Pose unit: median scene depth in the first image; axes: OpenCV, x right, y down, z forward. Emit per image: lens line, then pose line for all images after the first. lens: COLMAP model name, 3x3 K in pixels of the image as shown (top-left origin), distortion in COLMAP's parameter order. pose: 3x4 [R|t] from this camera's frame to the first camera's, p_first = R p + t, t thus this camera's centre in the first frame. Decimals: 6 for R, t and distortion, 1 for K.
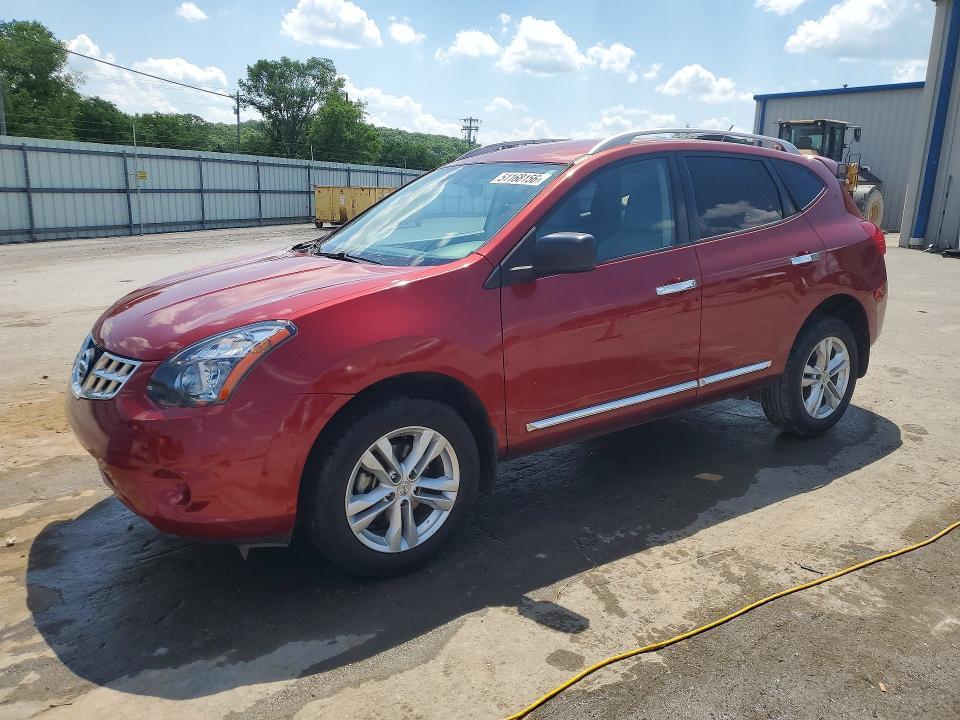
lens RADIAL K [[734.9, 0, 480.0], [0, 734.9, 360.0], [0, 0, 1]] dist [0.002071, 0.009064]
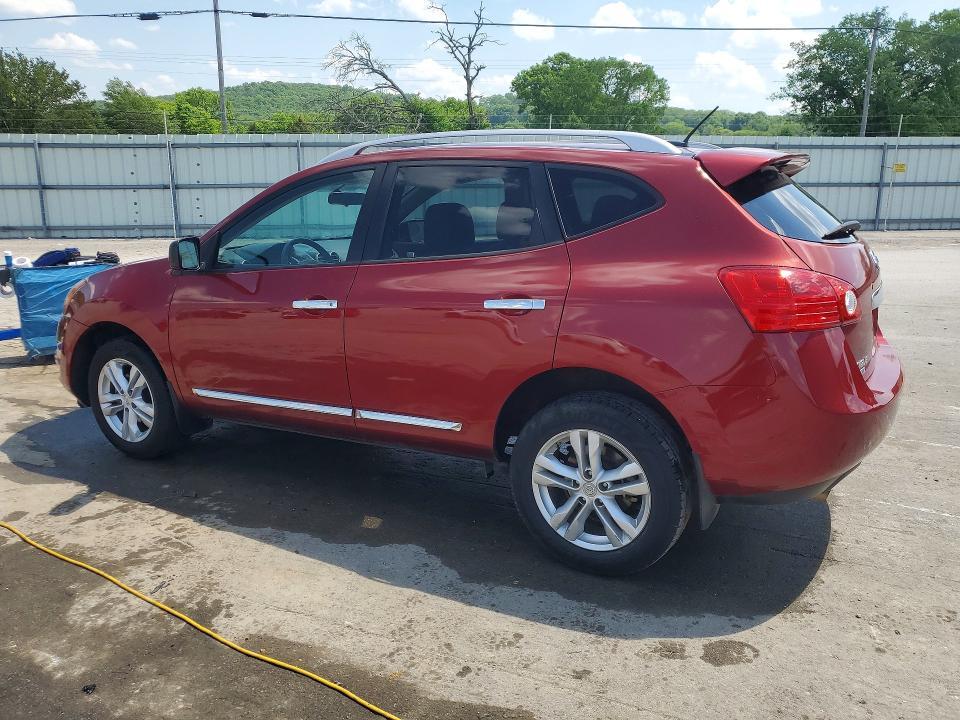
lens RADIAL K [[735.9, 0, 480.0], [0, 735.9, 360.0], [0, 0, 1]] dist [0.023032, 0.004025]
pose [[0.448091, 0.206751, -0.869752, 1.346120], [-0.197402, 0.971758, 0.129299, -0.215252], [0.871922, 0.113753, 0.476249, 0.796277]]
